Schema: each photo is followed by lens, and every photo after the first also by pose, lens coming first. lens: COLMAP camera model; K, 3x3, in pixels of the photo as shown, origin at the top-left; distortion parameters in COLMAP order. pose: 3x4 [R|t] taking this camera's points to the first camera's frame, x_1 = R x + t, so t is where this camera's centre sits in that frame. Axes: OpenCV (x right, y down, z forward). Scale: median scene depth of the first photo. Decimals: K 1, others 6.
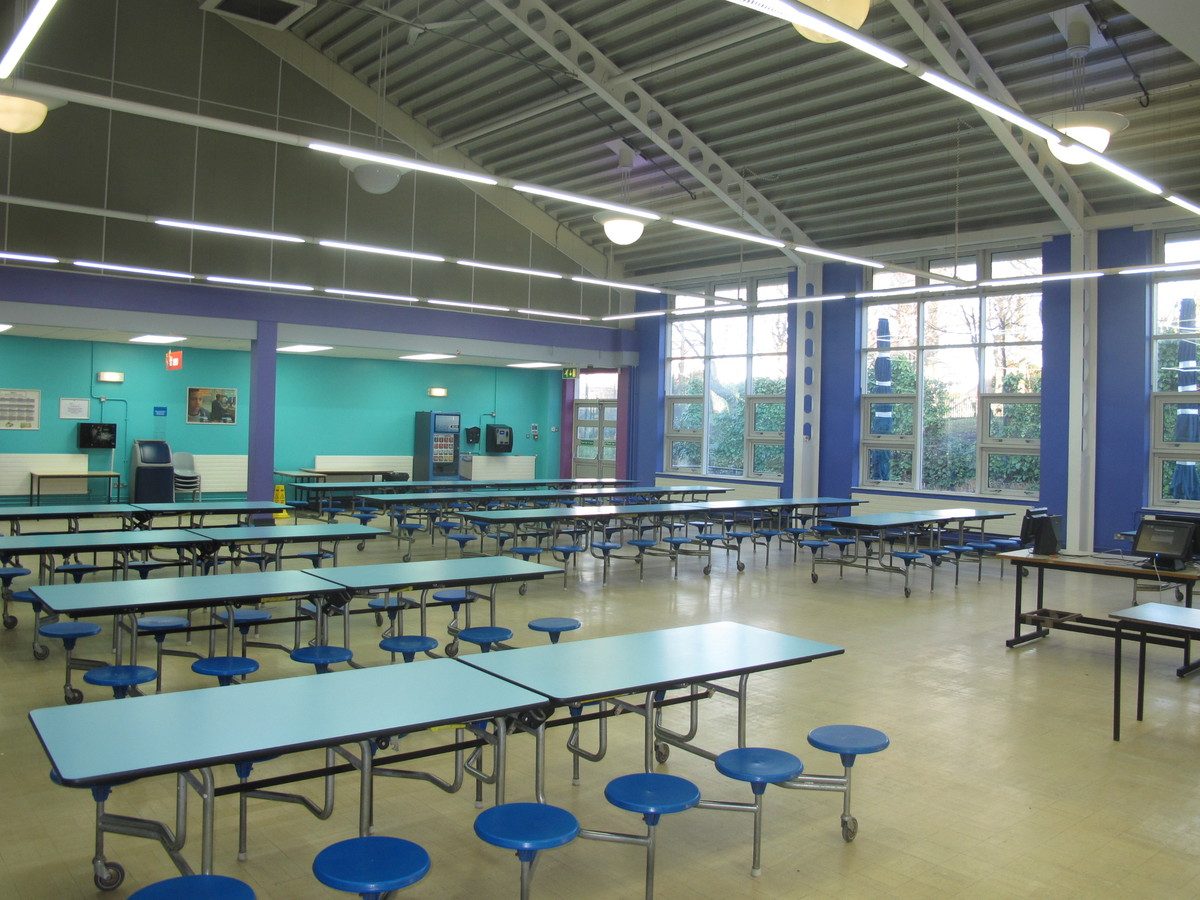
lens RADIAL K [[1001.2, 0, 599.2], [0, 1001.2, 426.7], [0, 0, 1]] dist [0.003095, 0.002076]
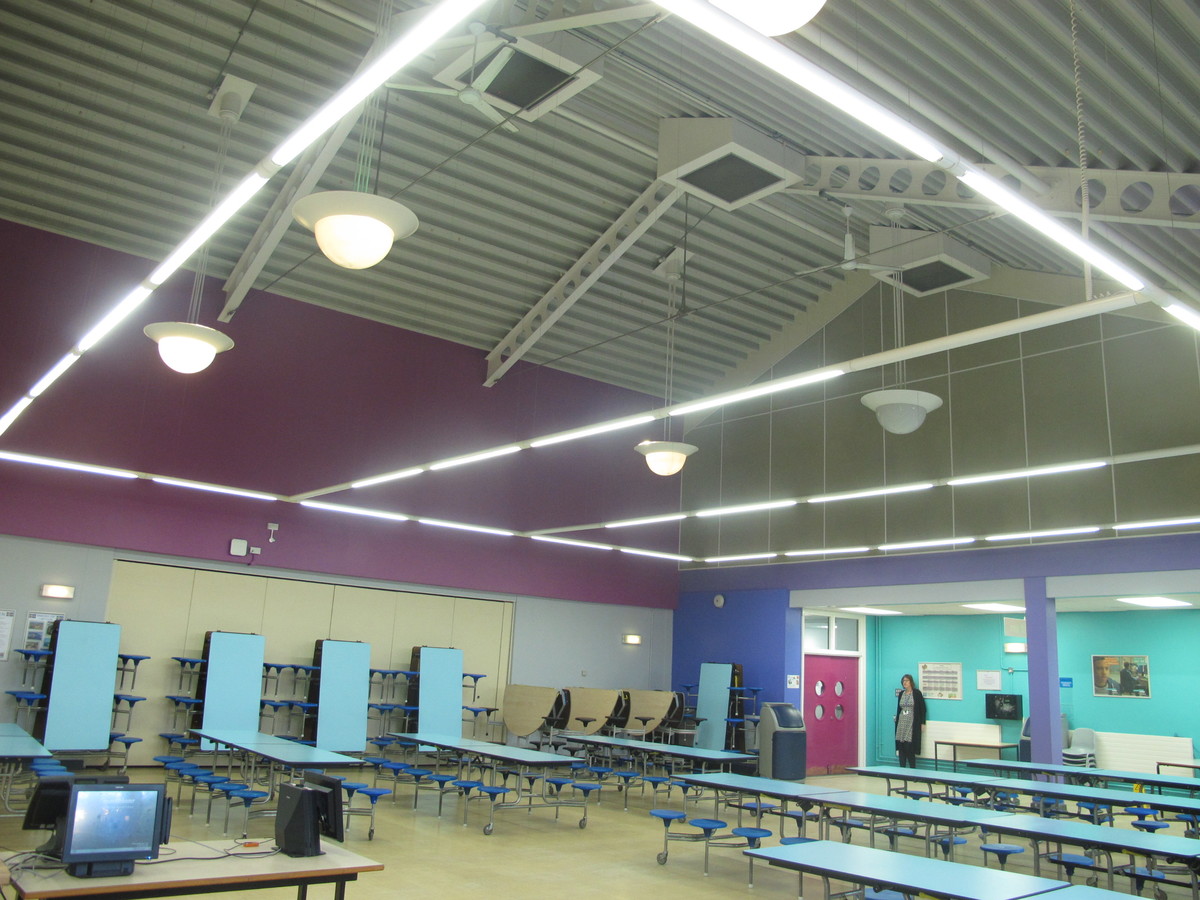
lens RADIAL K [[1001.2, 0, 599.2], [0, 1001.2, 426.7], [0, 0, 1]] dist [0.003095, 0.002076]
pose [[-0.006370, -0.263806, -0.964555, 0.572591], [-0.031049, 0.964161, -0.263493, 0.015739], [0.999498, 0.028270, -0.014332, 0.599820]]
